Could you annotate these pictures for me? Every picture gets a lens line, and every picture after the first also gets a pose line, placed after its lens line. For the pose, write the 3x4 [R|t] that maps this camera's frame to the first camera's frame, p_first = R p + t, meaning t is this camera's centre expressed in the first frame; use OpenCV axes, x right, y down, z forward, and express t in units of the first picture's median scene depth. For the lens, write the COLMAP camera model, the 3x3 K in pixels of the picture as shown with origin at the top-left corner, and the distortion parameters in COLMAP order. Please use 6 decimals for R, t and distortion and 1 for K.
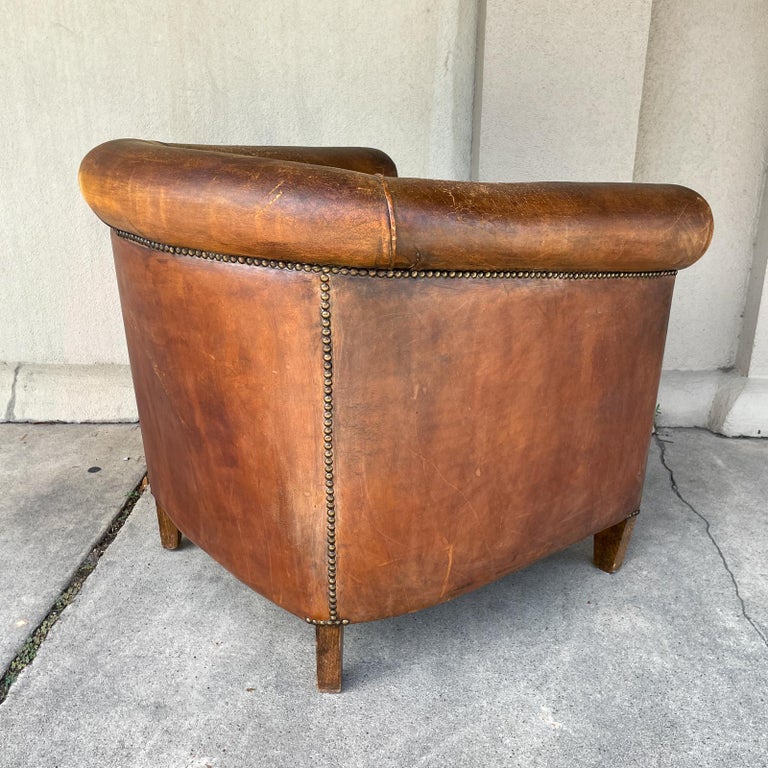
lens RADIAL K [[777.1, 0, 384.6], [0, 777.1, 387.1], [0, 0, 1]] dist [0.003833, 0.000000]
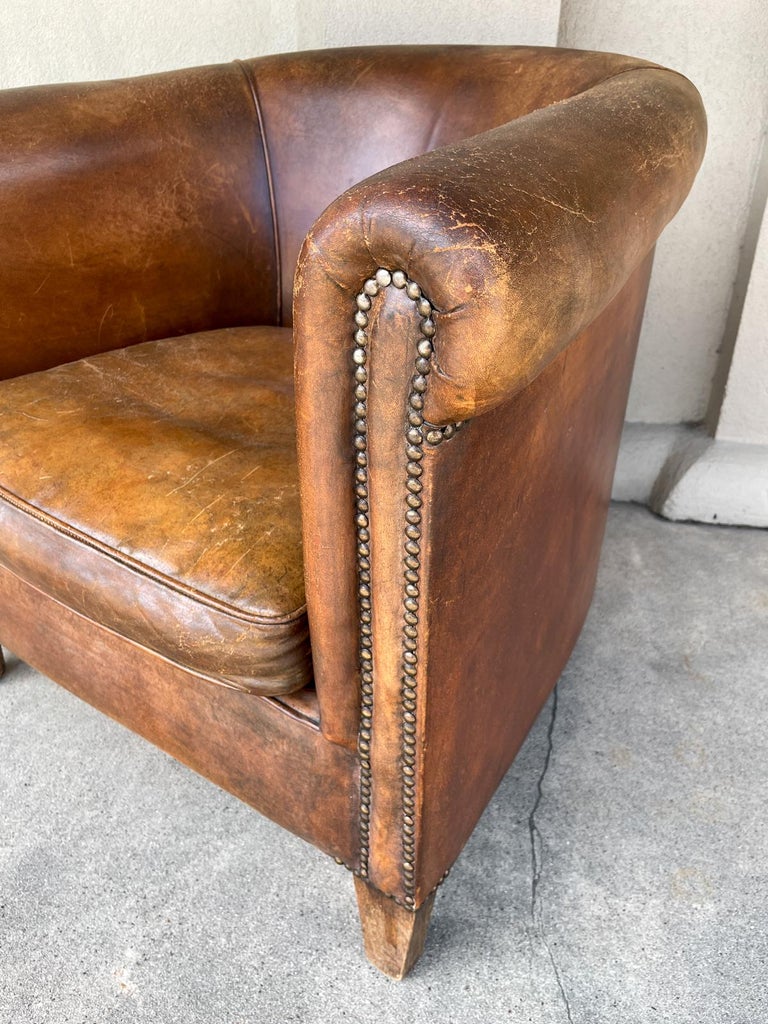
lens RADIAL K [[780.5, 0, 384.3], [0, 780.5, 505.8], [0, 0, 1]] dist [-0.013502, -0.000683]
pose [[0.986877, 0.074462, -0.143279, 0.283660], [-0.052097, 0.986704, 0.153954, -0.047592], [0.152838, -0.144470, 0.977635, 0.251884]]
